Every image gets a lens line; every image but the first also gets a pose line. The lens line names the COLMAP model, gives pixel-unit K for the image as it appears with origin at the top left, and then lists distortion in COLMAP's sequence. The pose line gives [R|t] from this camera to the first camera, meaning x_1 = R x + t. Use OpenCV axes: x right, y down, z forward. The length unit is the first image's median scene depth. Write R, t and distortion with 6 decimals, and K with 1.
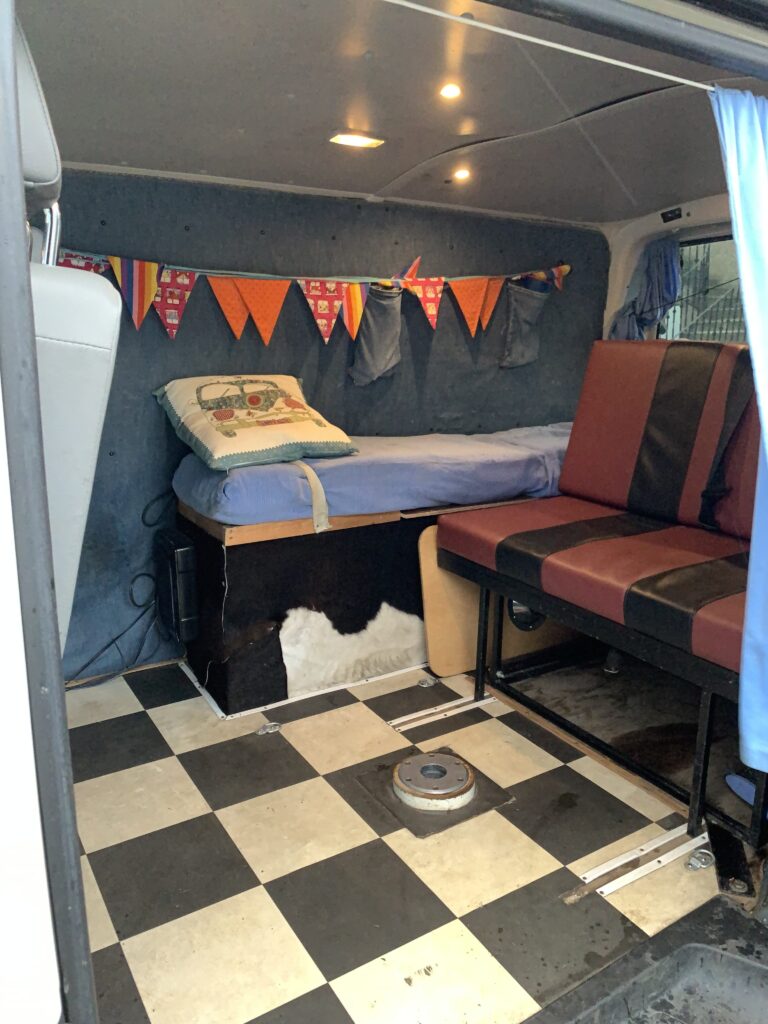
lens RADIAL K [[793.6, 0, 382.9], [0, 793.6, 513.0], [0, 0, 1]] dist [0.050806, -0.049458]
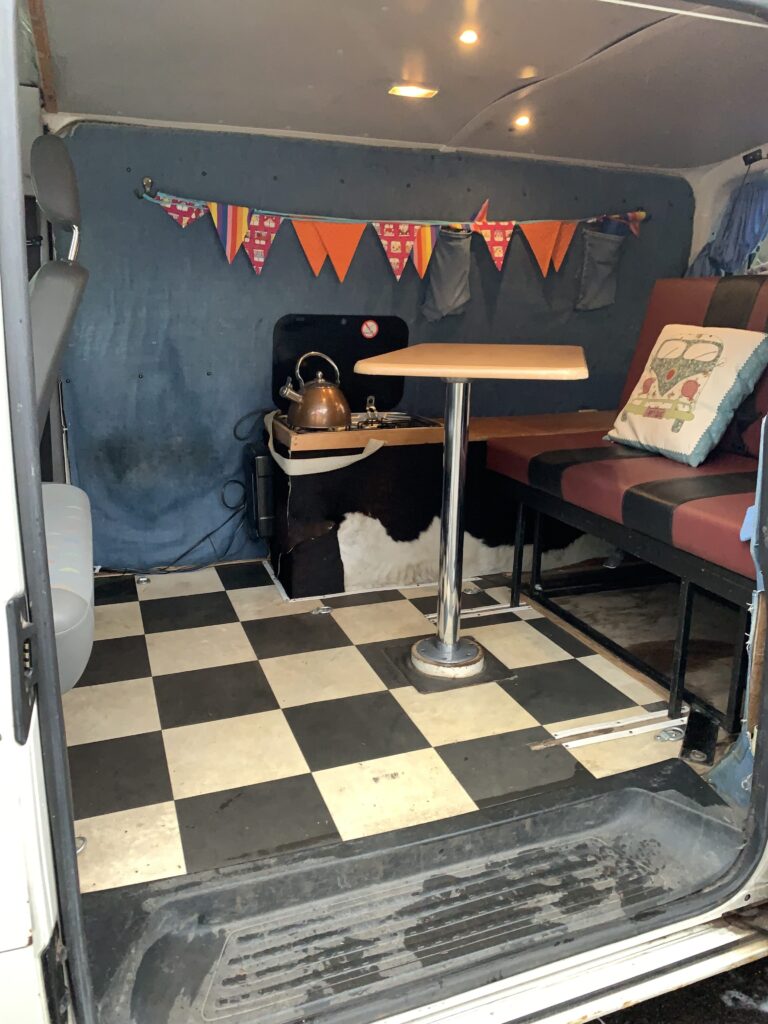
lens RADIAL K [[793.6, 0, 386.4], [0, 793.6, 511.2], [0, 0, 1]] dist [0.050806, -0.049458]
pose [[0.978560, 0.050698, -0.199625, 0.170455], [-0.048219, 0.998688, 0.017261, 0.099882], [0.200238, -0.007266, 0.979720, -0.110605]]
